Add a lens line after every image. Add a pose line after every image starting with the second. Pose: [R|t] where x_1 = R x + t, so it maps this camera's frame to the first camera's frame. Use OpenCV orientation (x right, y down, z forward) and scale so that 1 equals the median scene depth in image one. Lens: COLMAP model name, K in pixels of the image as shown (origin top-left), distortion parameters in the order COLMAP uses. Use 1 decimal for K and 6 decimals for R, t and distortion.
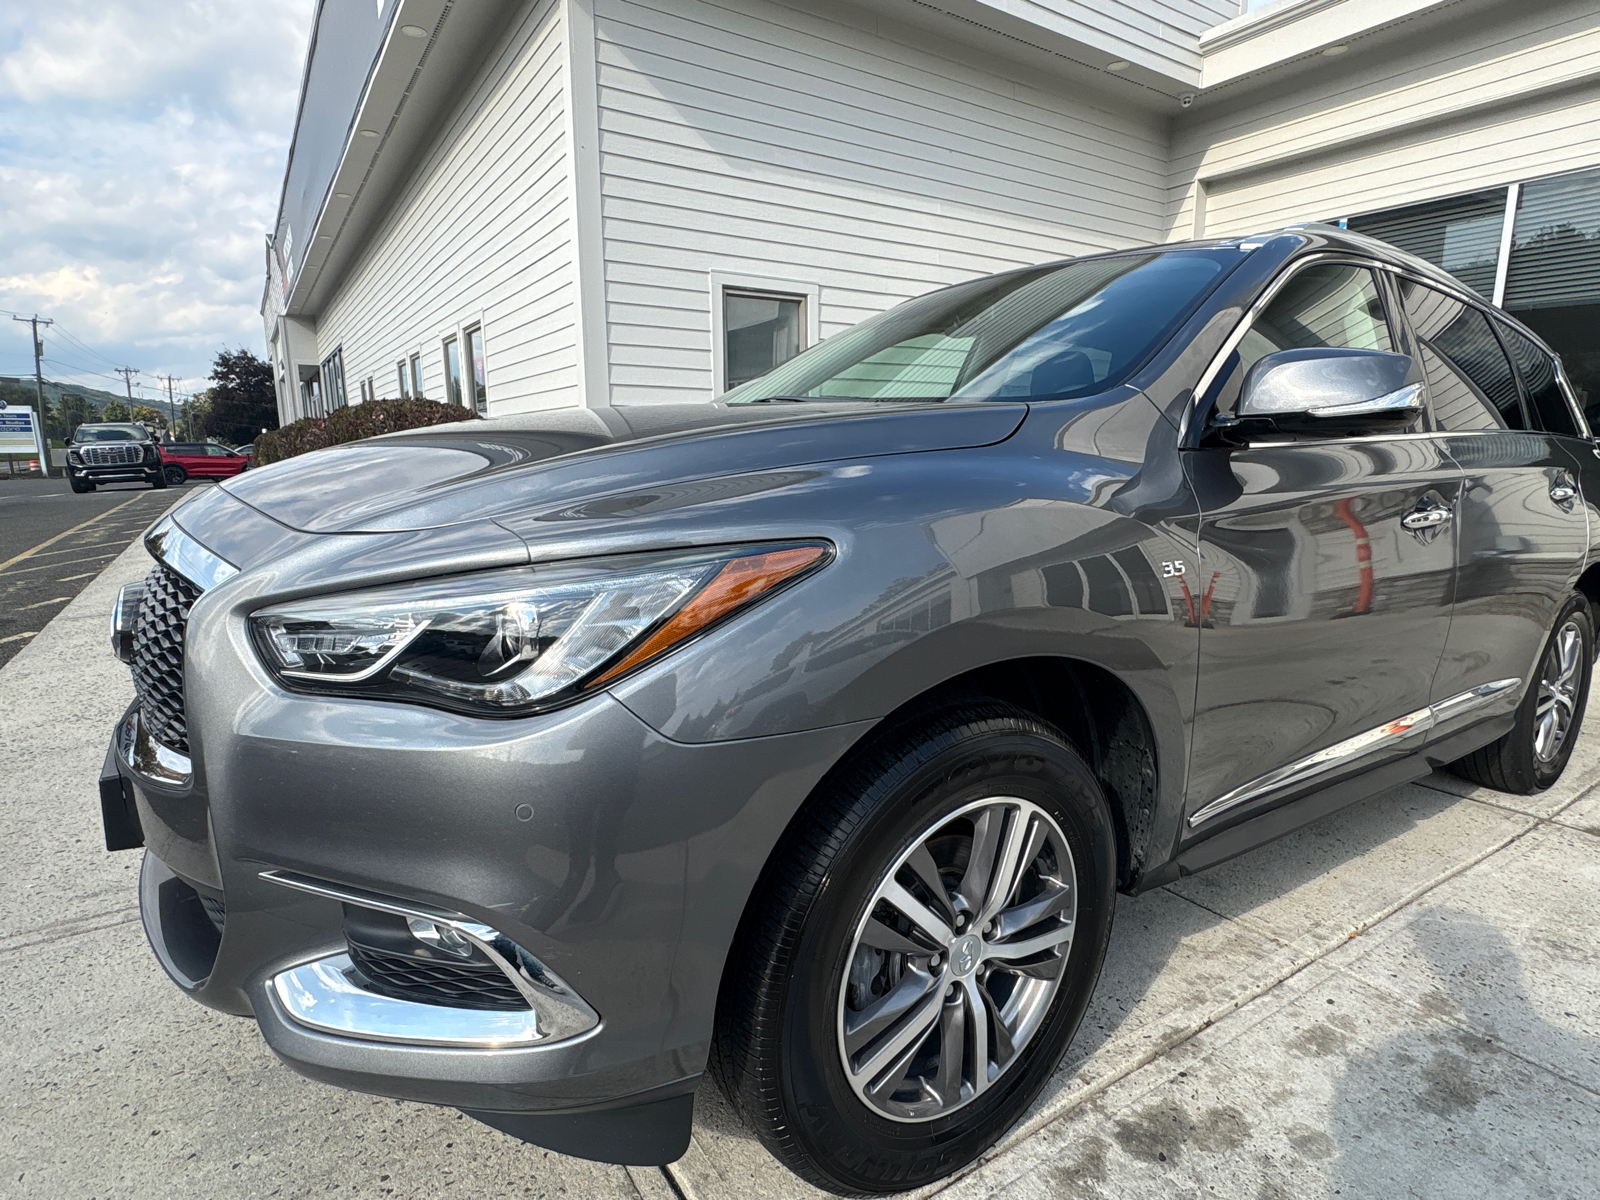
lens RADIAL K [[823.9, 0, 793.1], [0, 823.9, 598.7], [0, 0, 1]] dist [0.003820, -0.001930]
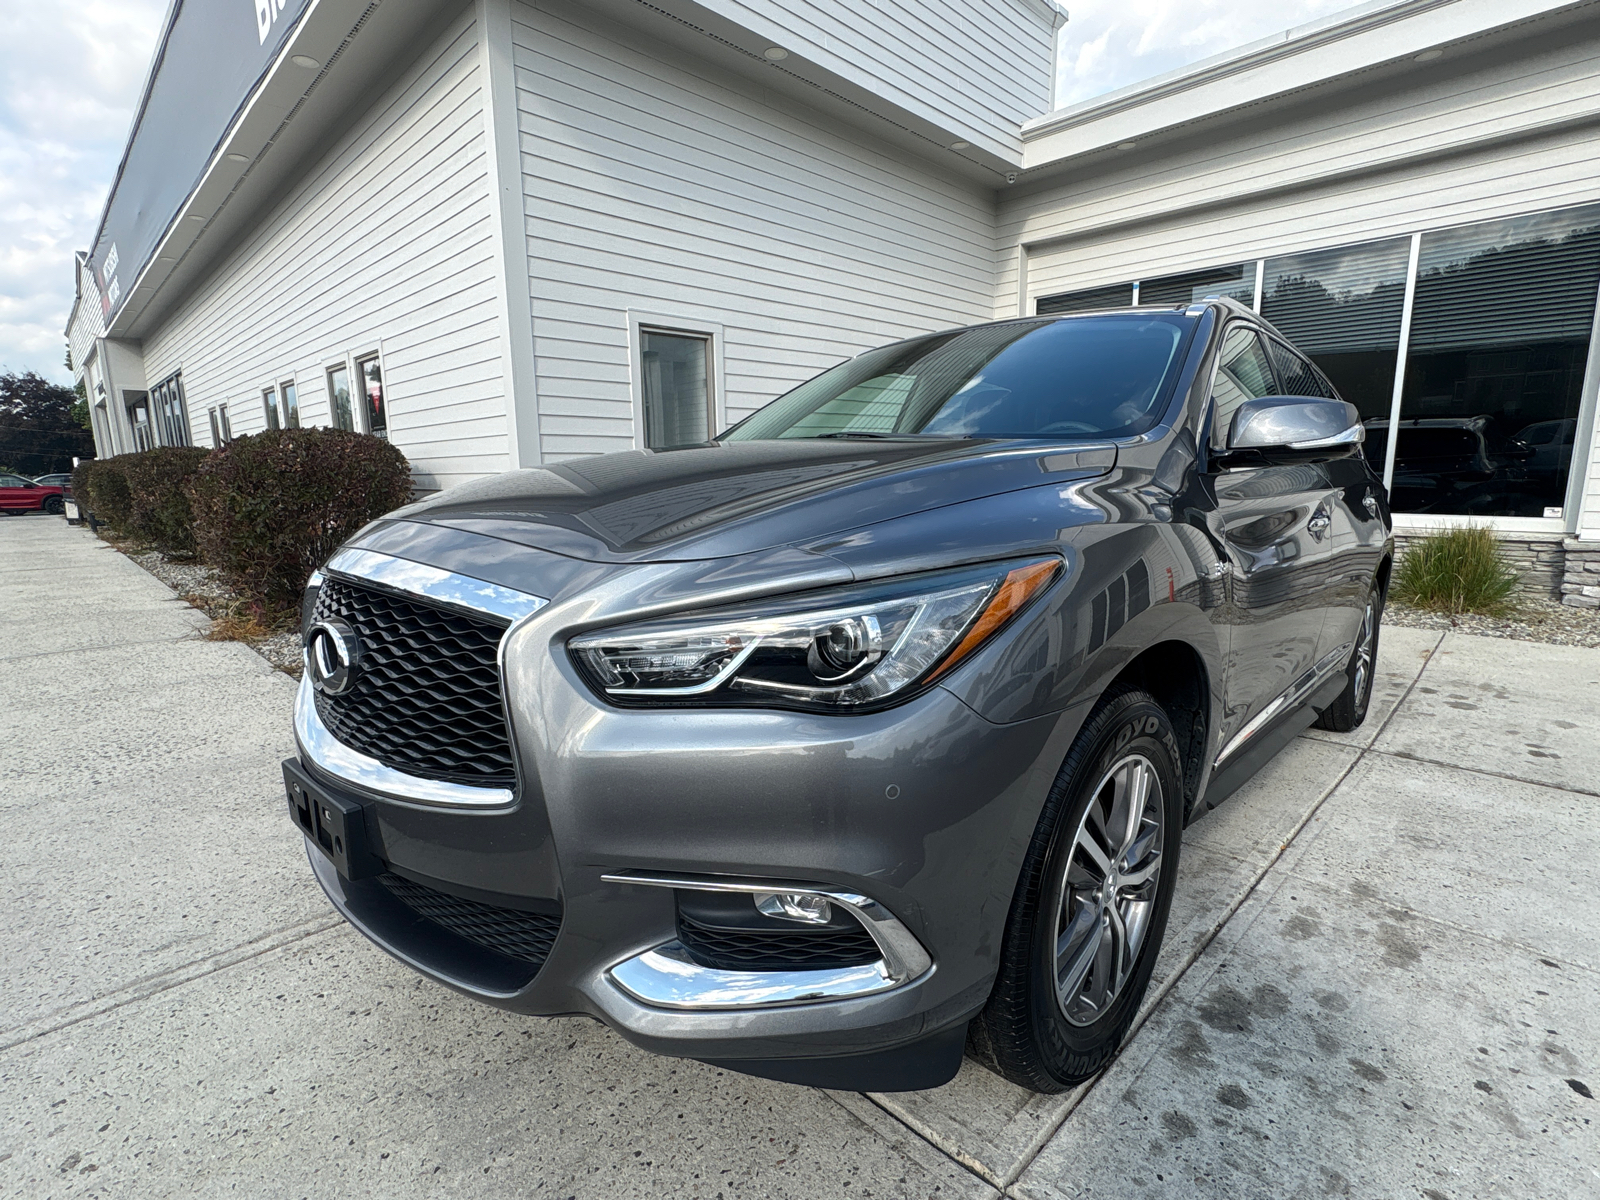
lens RADIAL K [[759.5, 0, 790.4], [0, 759.5, 600.3], [0, 0, 1]] dist [0.000975, 0.000032]
pose [[0.979886, -0.044428, 0.194550, -0.218603], [0.046580, 0.998893, -0.006498, -0.005044], [-0.194046, 0.015429, 0.980871, -0.015368]]
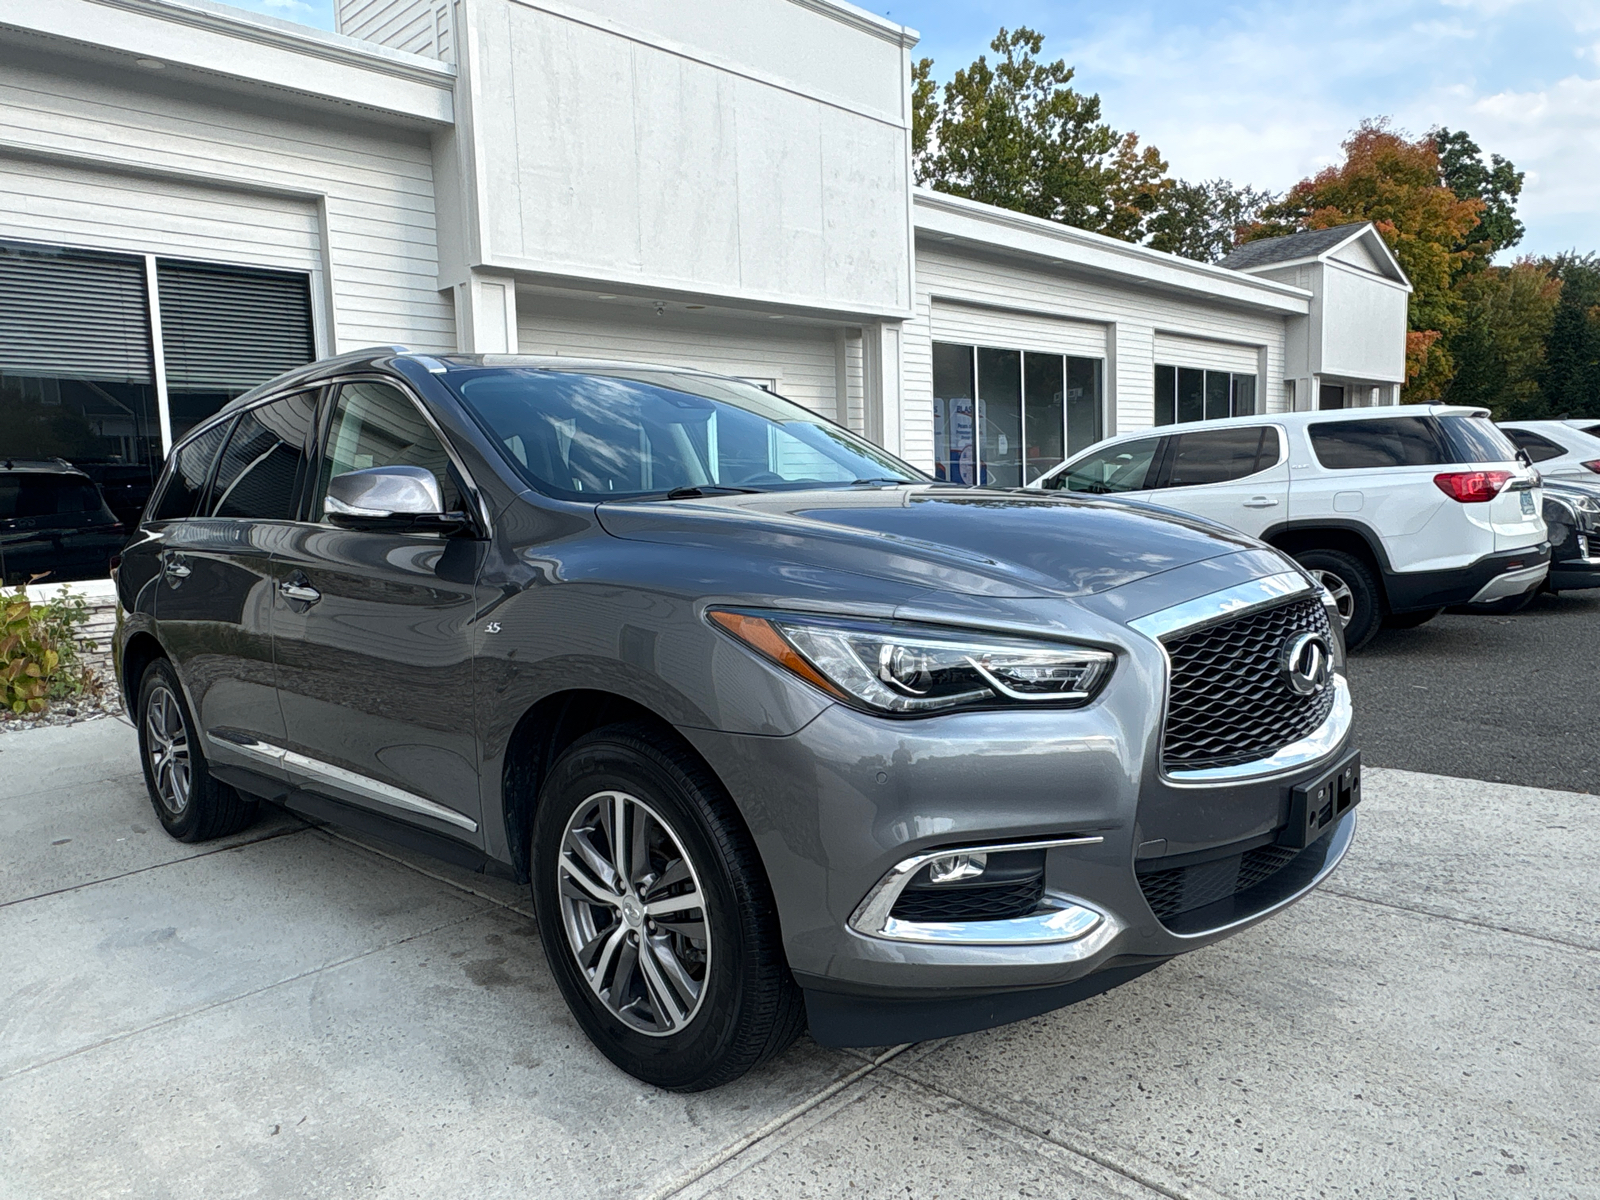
lens RADIAL K [[1078.5, 0, 795.1], [0, 1078.5, 606.8], [0, 0, 1]] dist [-0.003353, 0.004994]
pose [[-0.209208, -0.110259, 0.971635, -1.115378], [0.214059, 0.964360, 0.155524, -0.237445], [-0.954154, 0.240524, -0.178150, 1.015187]]
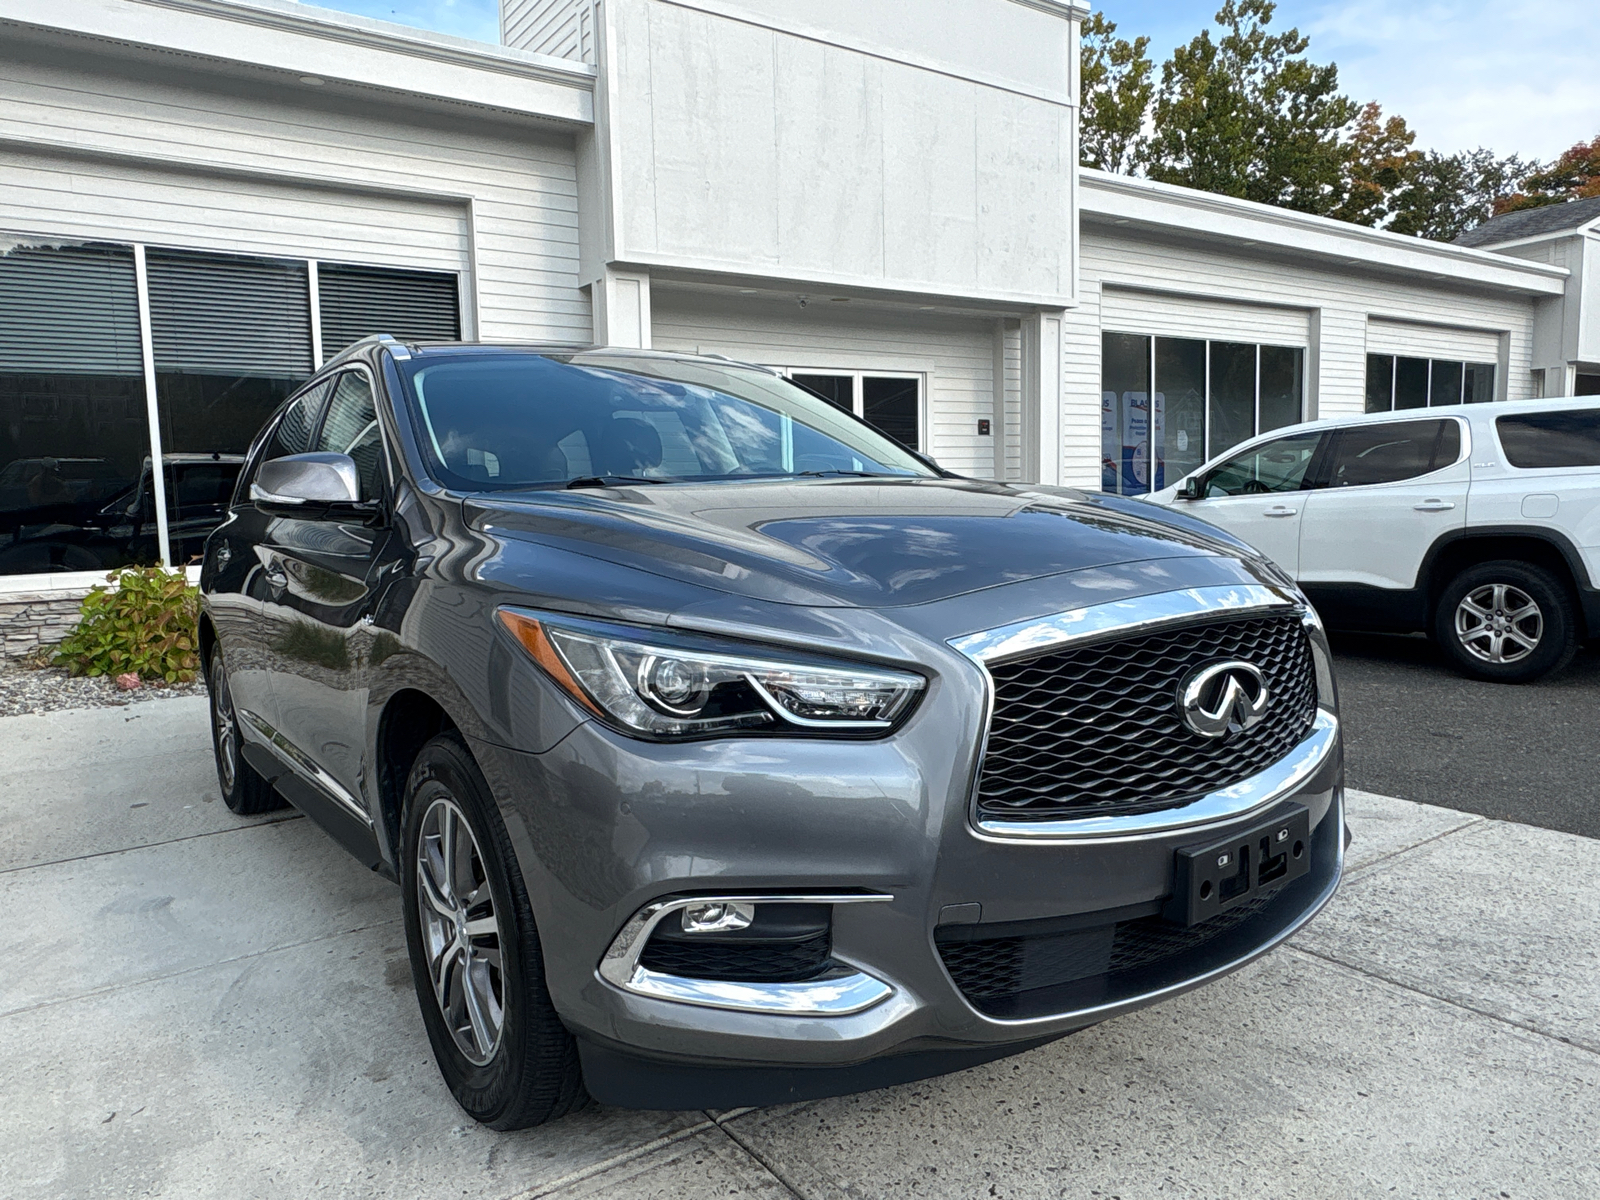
lens RADIAL K [[1078.5, 0, 795.4], [0, 1078.5, 606.5], [0, 0, 1]] dist [-0.003353, 0.004994]
pose [[-0.020680, -0.116266, 0.993003, -1.057549], [0.209254, 0.970714, 0.118014, -0.175690], [-0.977643, 0.210231, 0.004255, 0.756659]]
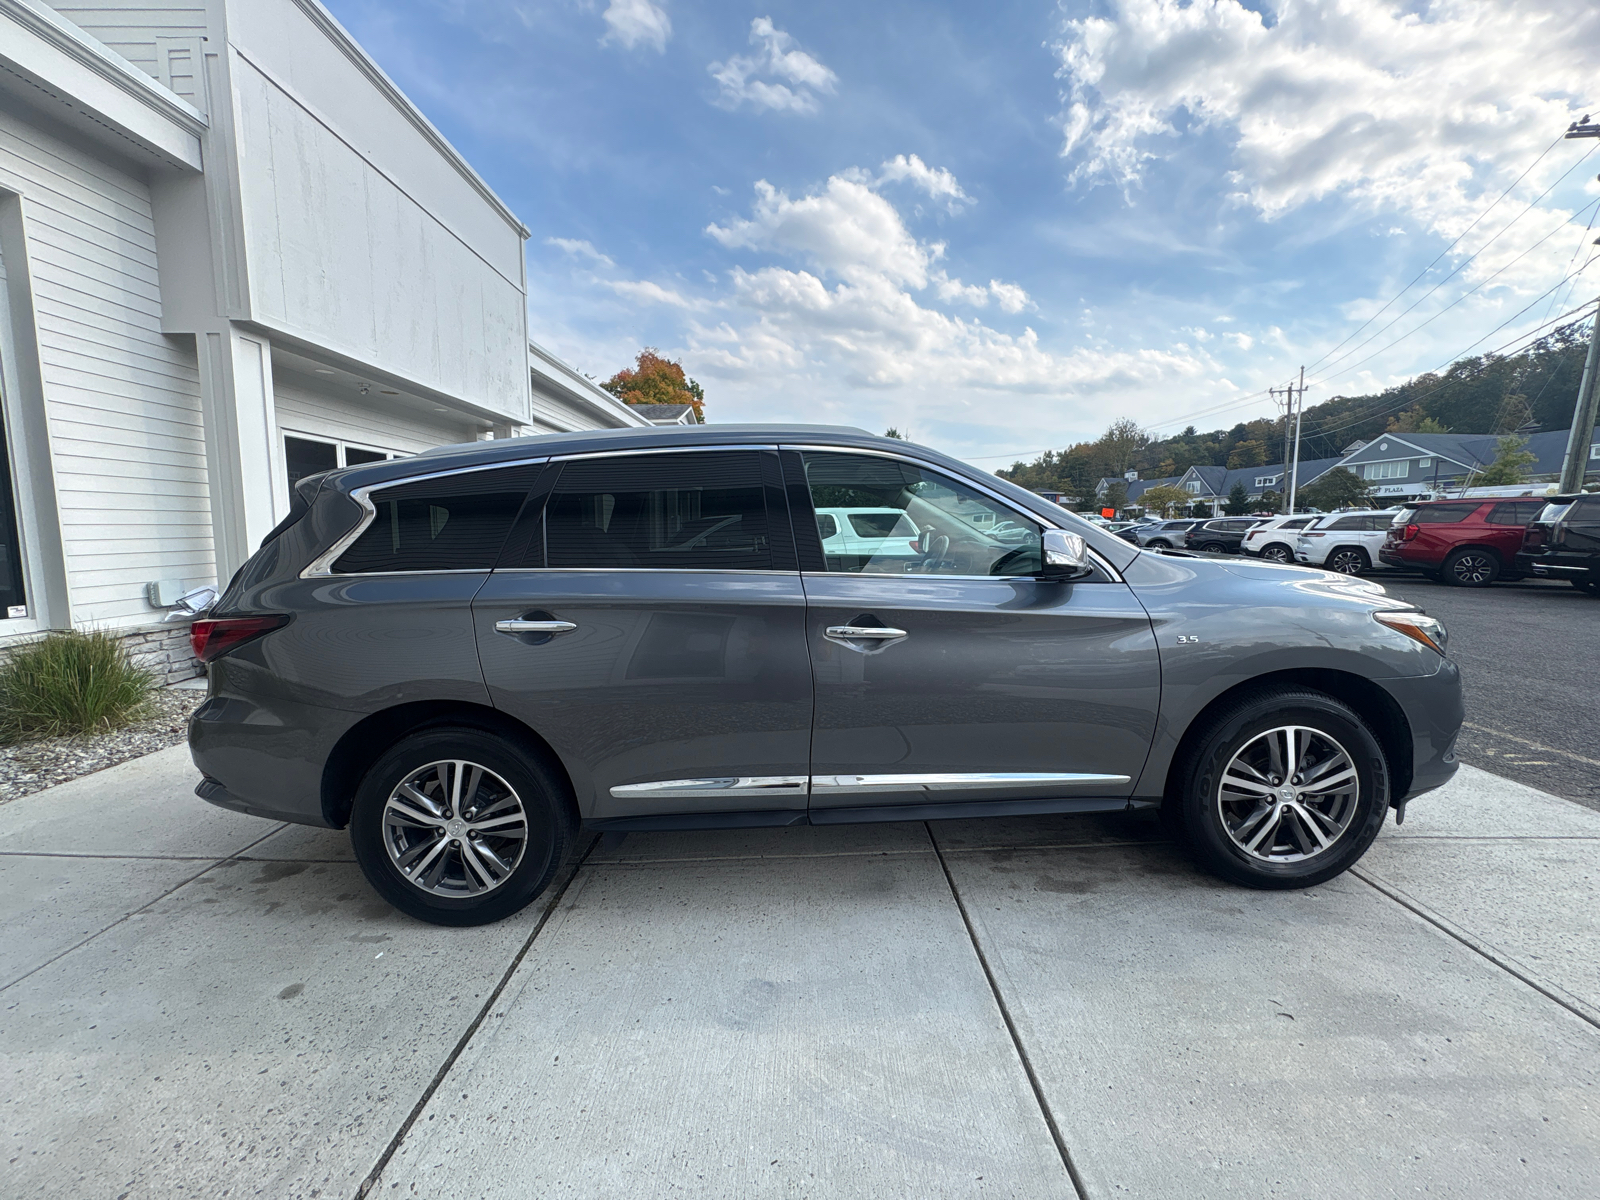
lens RADIAL K [[640.4, 0, 797.3], [0, 640.4, 601.2], [0, 0, 1]] dist [0.002451, -0.000011]
pose [[-0.833624, -0.062229, 0.548816, -0.219946], [0.103283, 0.958543, 0.265569, -0.446266], [-0.542590, 0.278068, -0.792638, 1.998941]]
